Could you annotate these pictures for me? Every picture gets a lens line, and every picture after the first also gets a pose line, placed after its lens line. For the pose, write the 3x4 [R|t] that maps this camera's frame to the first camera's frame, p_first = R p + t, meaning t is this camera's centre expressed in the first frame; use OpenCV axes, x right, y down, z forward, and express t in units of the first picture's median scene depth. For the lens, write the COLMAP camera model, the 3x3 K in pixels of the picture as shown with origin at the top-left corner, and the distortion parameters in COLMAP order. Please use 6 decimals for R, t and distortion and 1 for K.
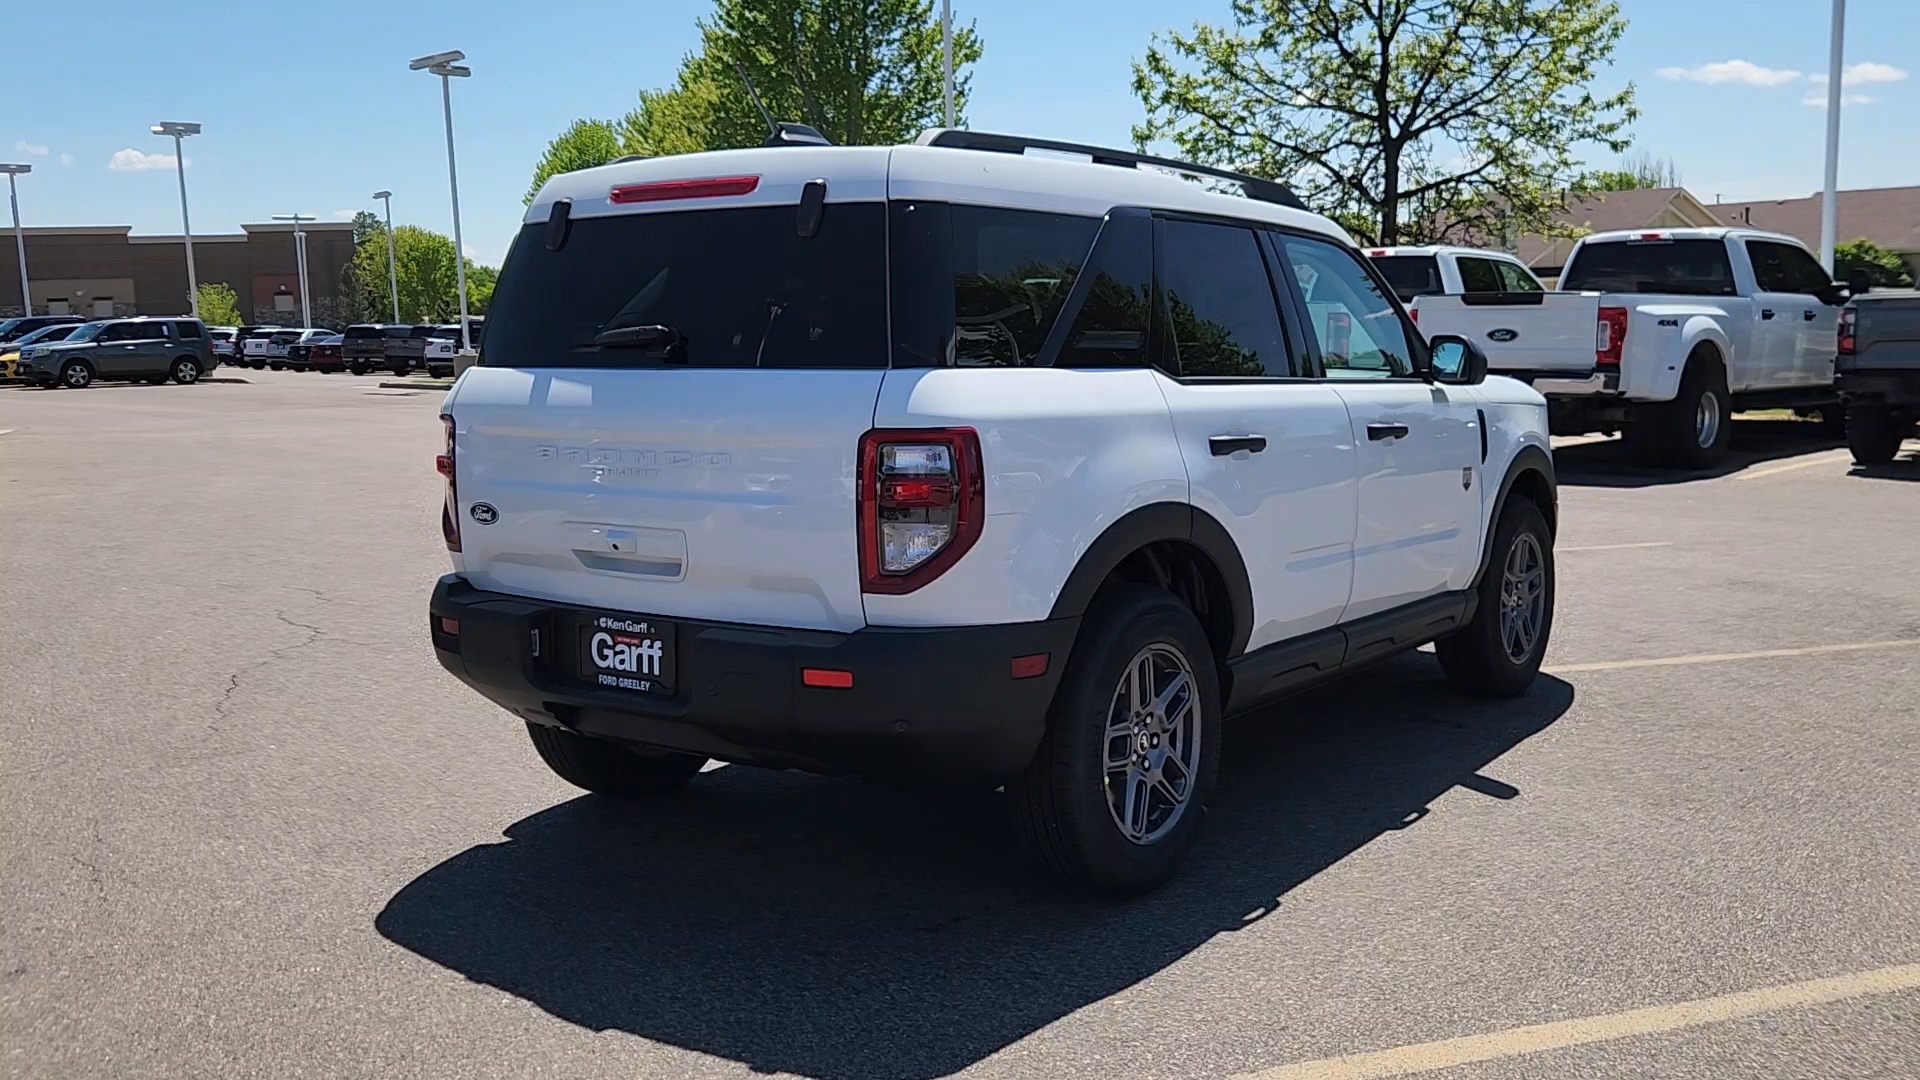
lens RADIAL K [[1737.6, 0, 944.9], [0, 1737.6, 544.3], [0, 0, 1]] dist [0.026574, 0.000000]
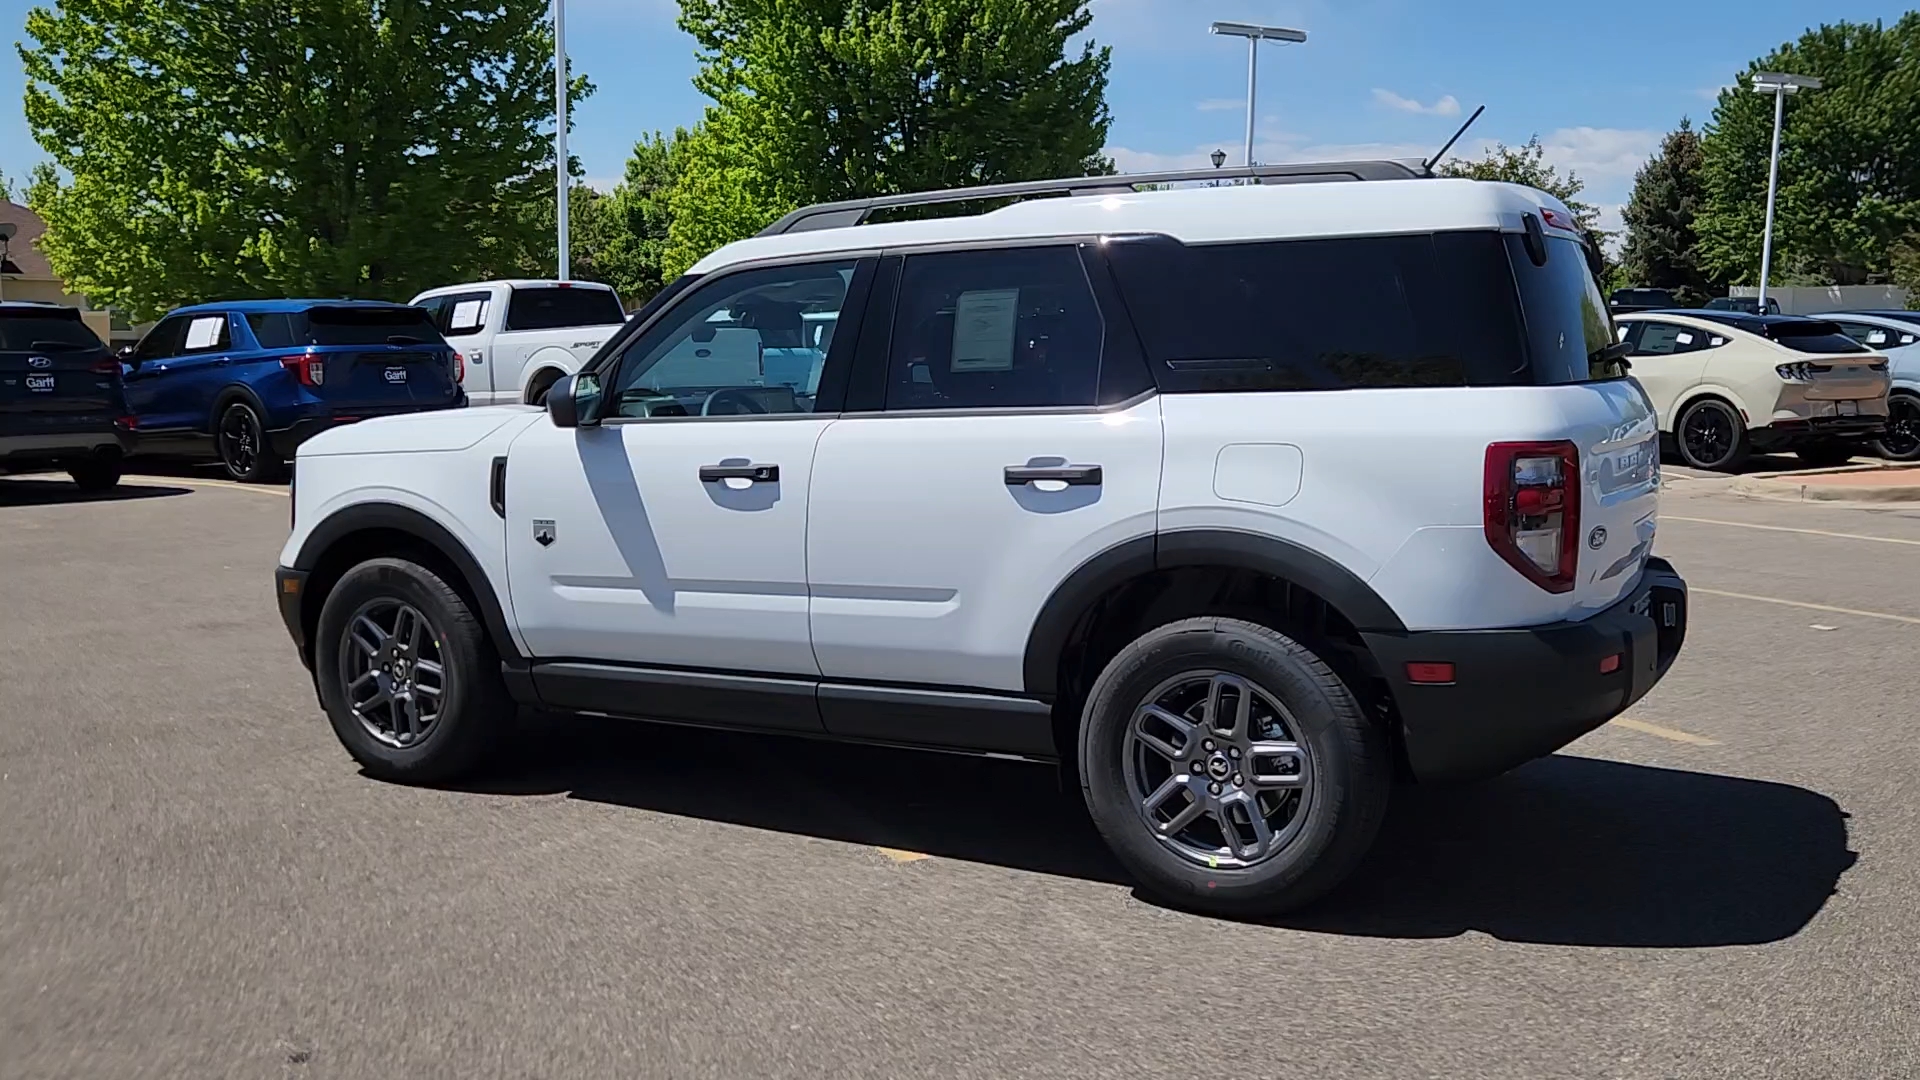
lens RADIAL K [[1737.6, 0, 947.2], [0, 1737.6, 528.1], [0, 0, 1]] dist [0.026574, 0.000000]
pose [[-0.106761, -0.093895, 0.989841, -1.015510], [0.134206, 0.985060, 0.107917, -0.150537], [-0.985186, 0.144364, -0.092565, 1.247253]]
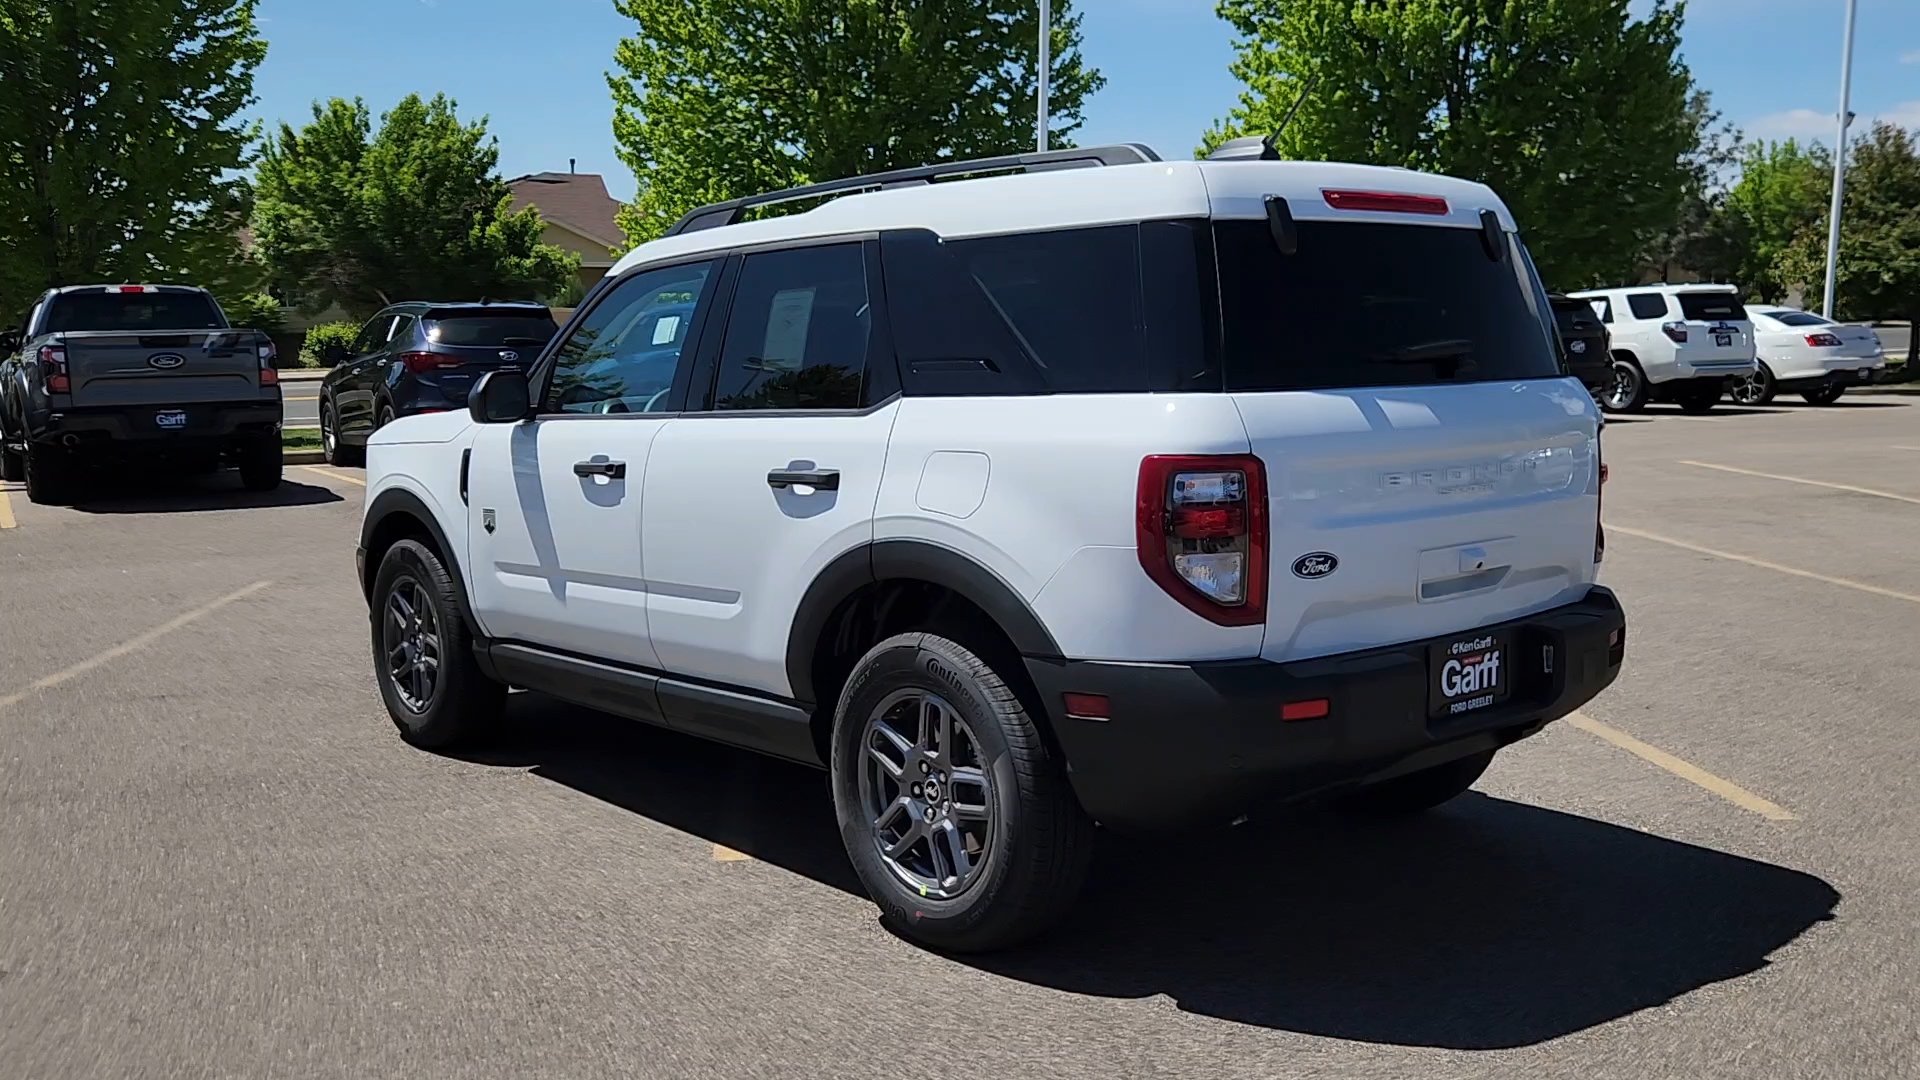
lens RADIAL K [[1737.6, 0, 945.0], [0, 1737.6, 542.4], [0, 0, 1]] dist [0.026574, 0.000000]
pose [[0.238499, -0.105856, 0.965356, -0.963442], [0.132337, 0.988312, 0.075678, -0.099983], [-0.962084, 0.109703, 0.249720, 0.833780]]
